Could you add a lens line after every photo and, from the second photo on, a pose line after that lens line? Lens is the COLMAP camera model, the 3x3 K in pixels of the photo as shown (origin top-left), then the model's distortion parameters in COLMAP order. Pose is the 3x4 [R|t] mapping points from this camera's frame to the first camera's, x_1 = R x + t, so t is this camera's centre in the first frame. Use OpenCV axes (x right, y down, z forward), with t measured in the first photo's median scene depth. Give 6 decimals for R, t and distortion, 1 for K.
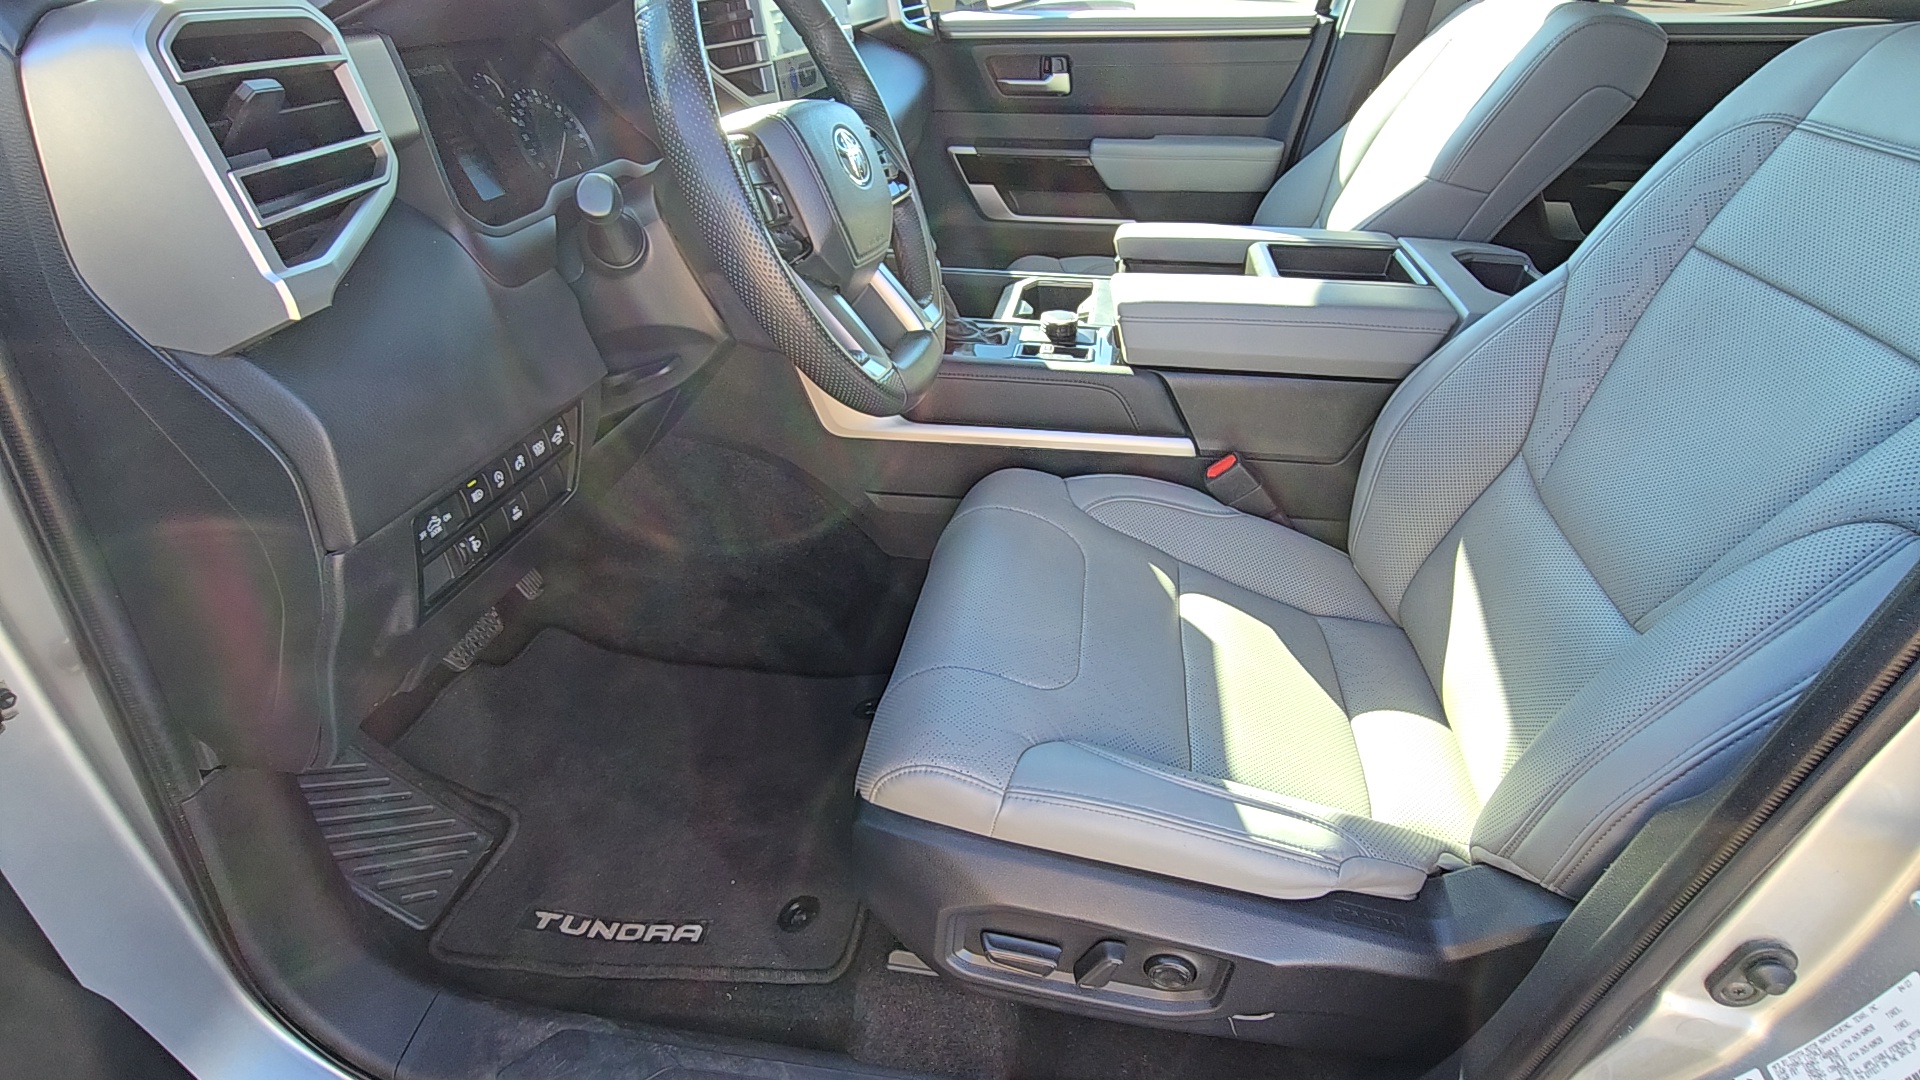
lens RADIAL K [[956.1, 0, 960.0], [0, 956.1, 540.0], [0, 0, 1]] dist [-0.001234, -0.000435]
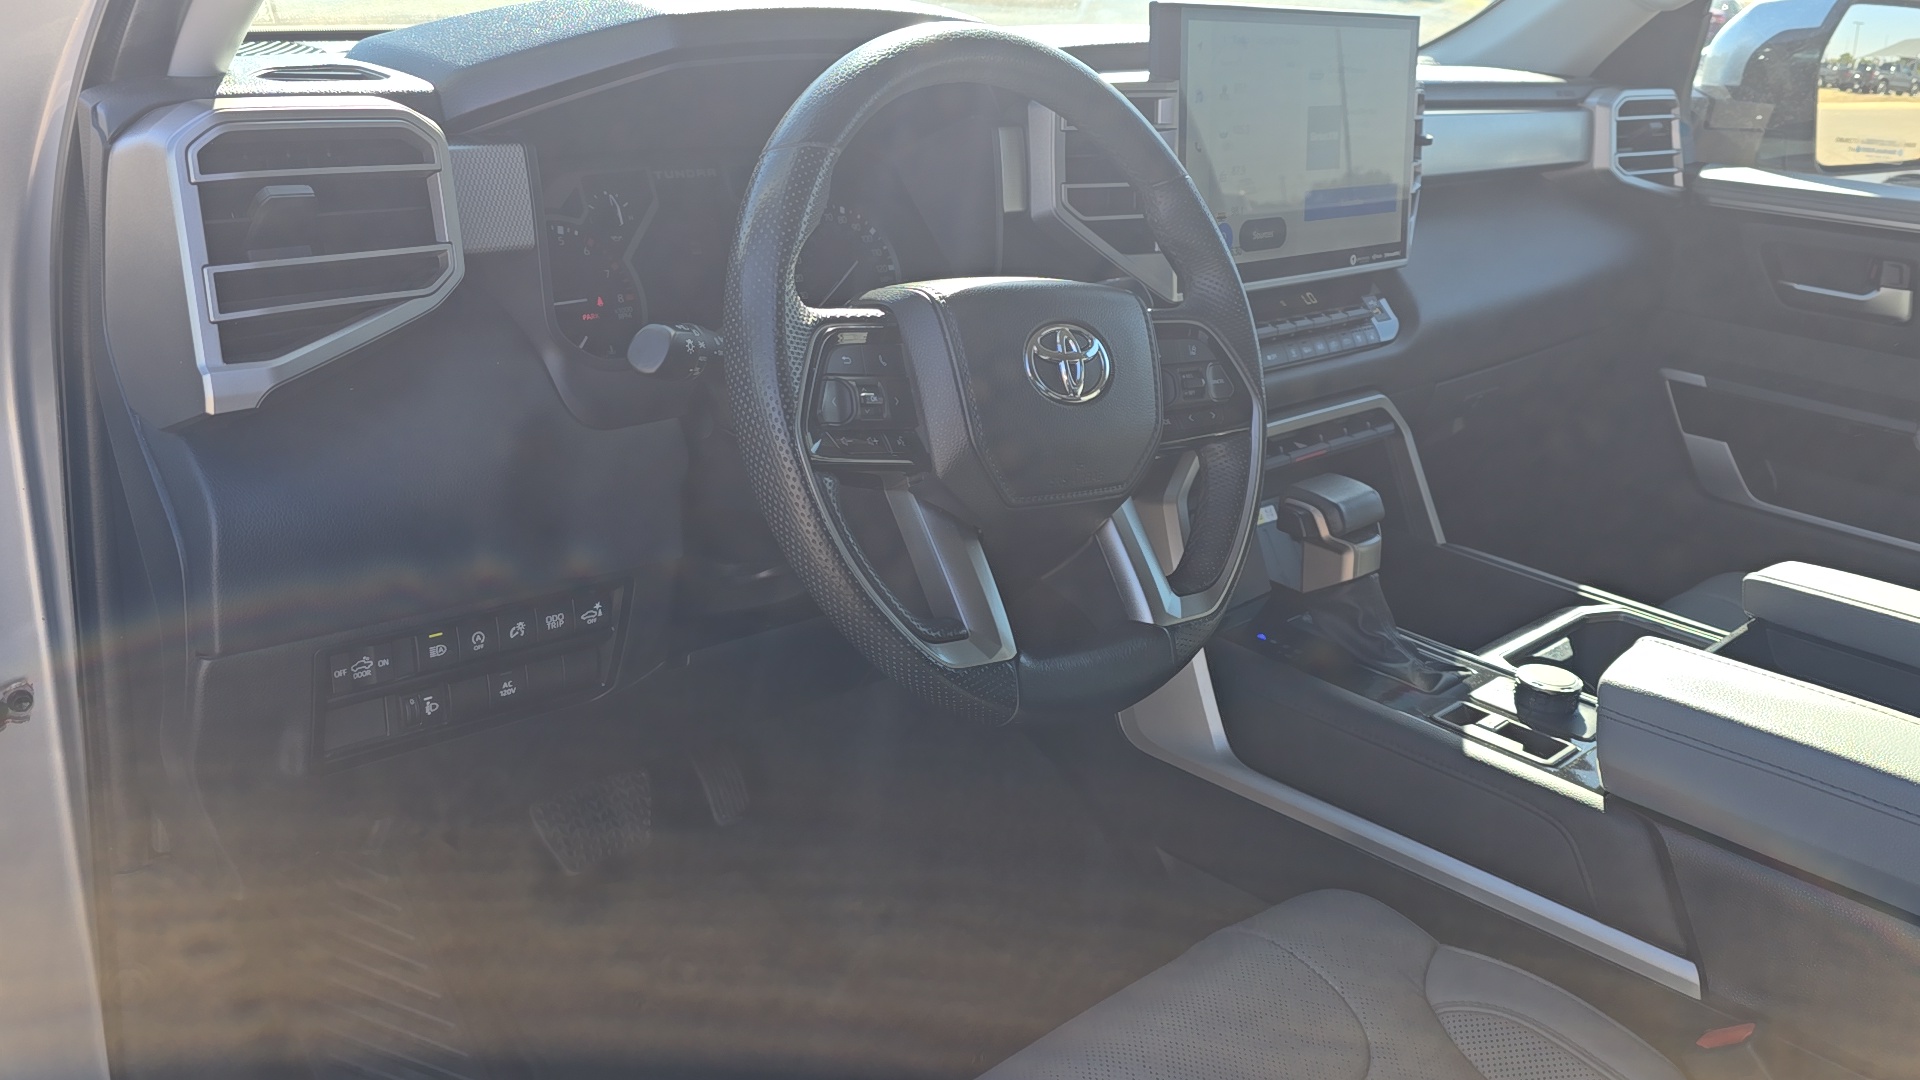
lens RADIAL K [[1576.7, 0, 997.1], [0, 1576.7, 538.7], [0, 0, 1]] dist [-0.002763, -0.004297]
pose [[0.818323, 0.252163, -0.516490, 0.409115], [-0.359074, 0.925967, -0.116835, -0.107386], [0.448791, 0.281067, 0.848285, 0.020257]]
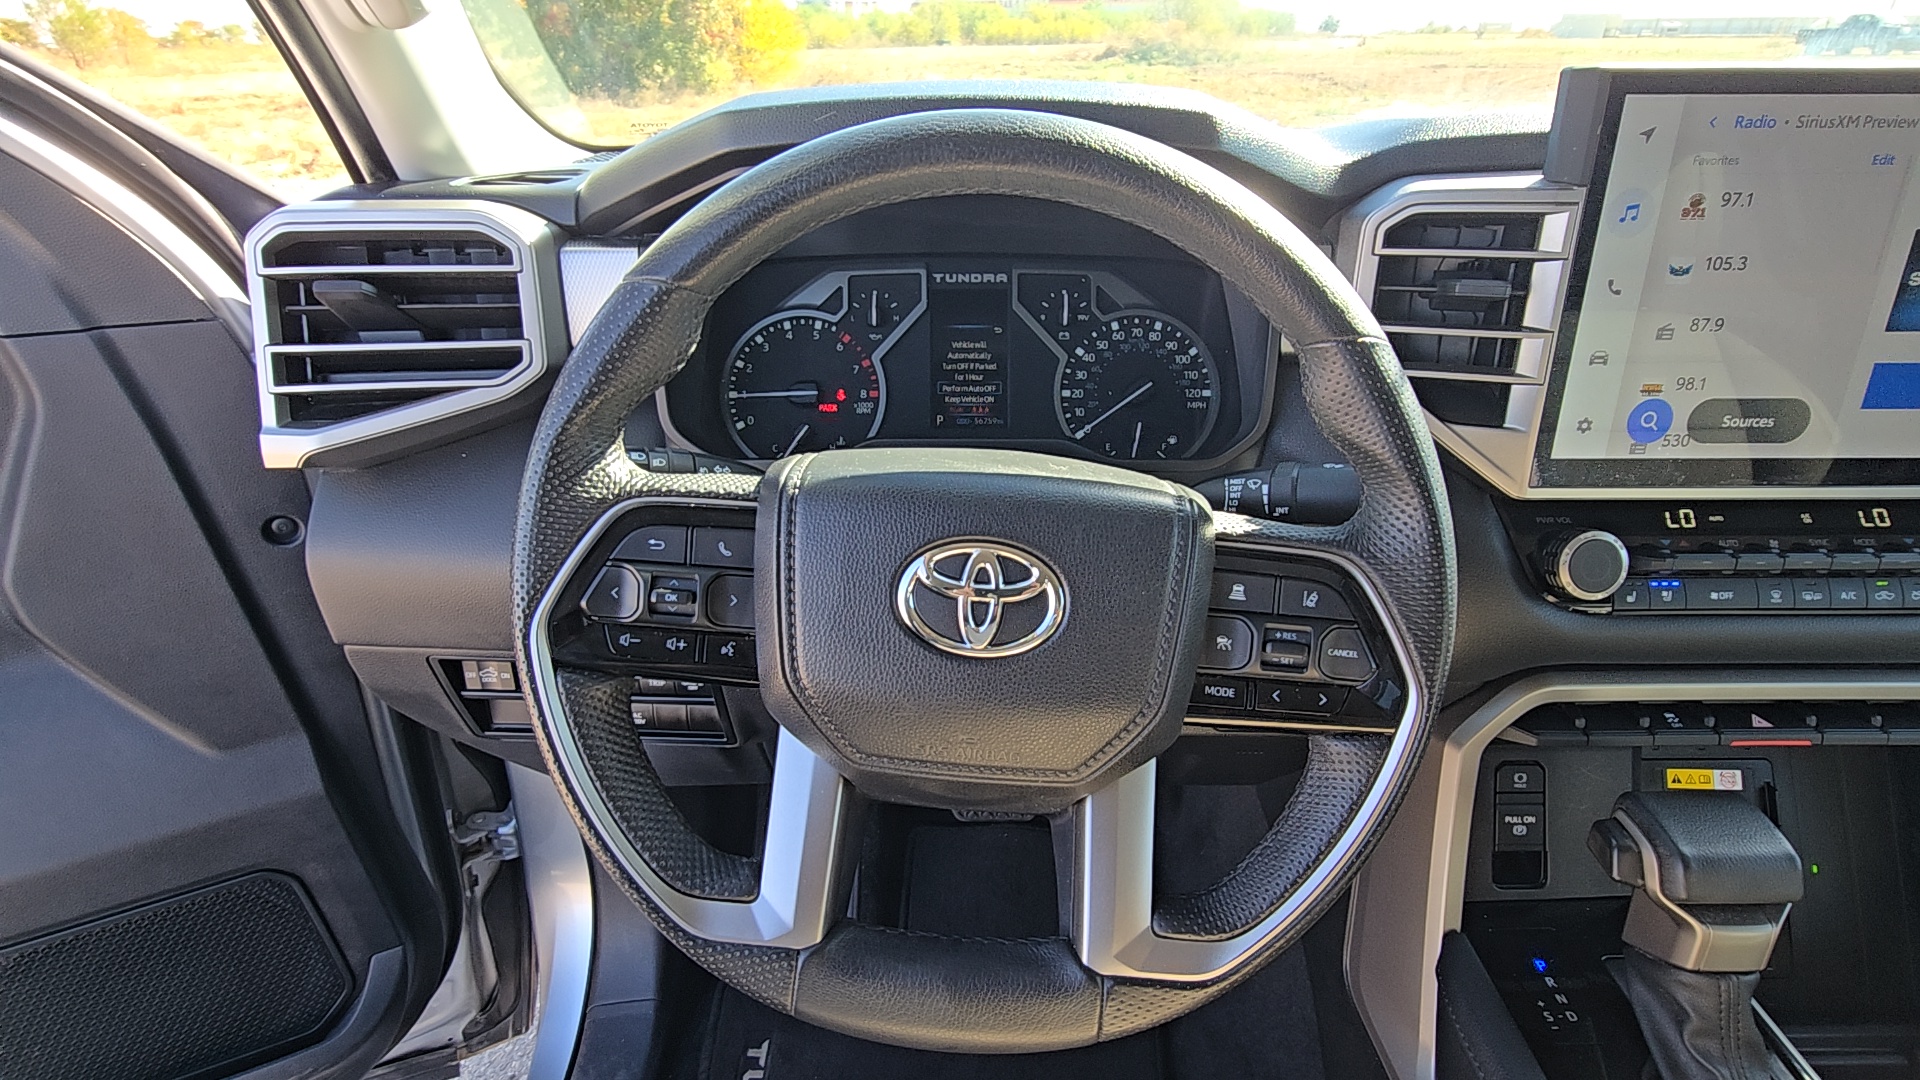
lens RADIAL K [[966.4, 0, 968.6], [0, 966.4, 549.8], [0, 0, 1]] dist [-0.000839, 0.000432]
pose [[0.168172, 0.447519, -0.878319, 0.274580], [-0.517245, 0.798556, 0.307841, -0.485336], [0.839152, 0.402536, 0.365772, 0.670035]]
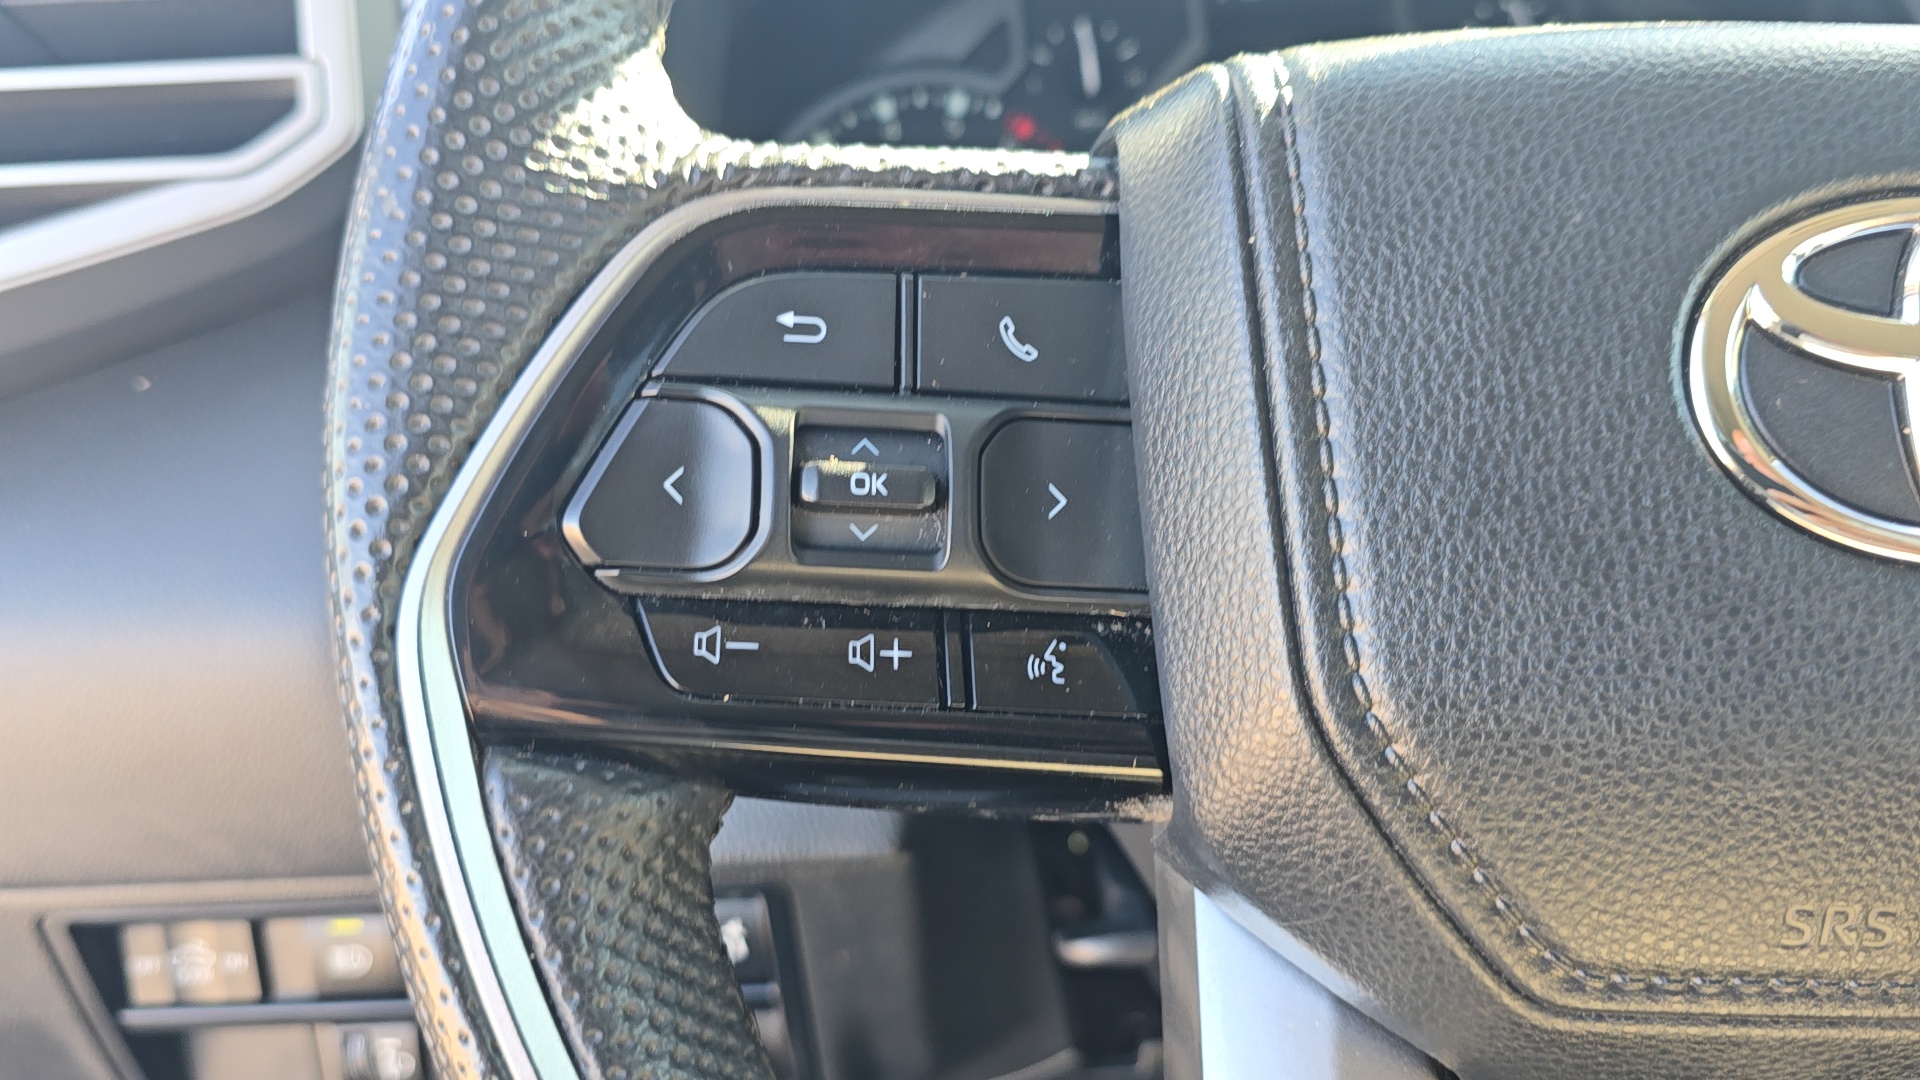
lens RADIAL K [[1653.4, 0, 959.2], [0, 1653.4, 597.2], [0, 0, 1]] dist [-0.005845, -0.003337]
pose [[0.188865, 0.297546, -0.935840, 0.085275], [-0.468490, 0.864848, 0.180427, -0.289303], [0.863045, 0.404355, 0.302737, 0.675435]]
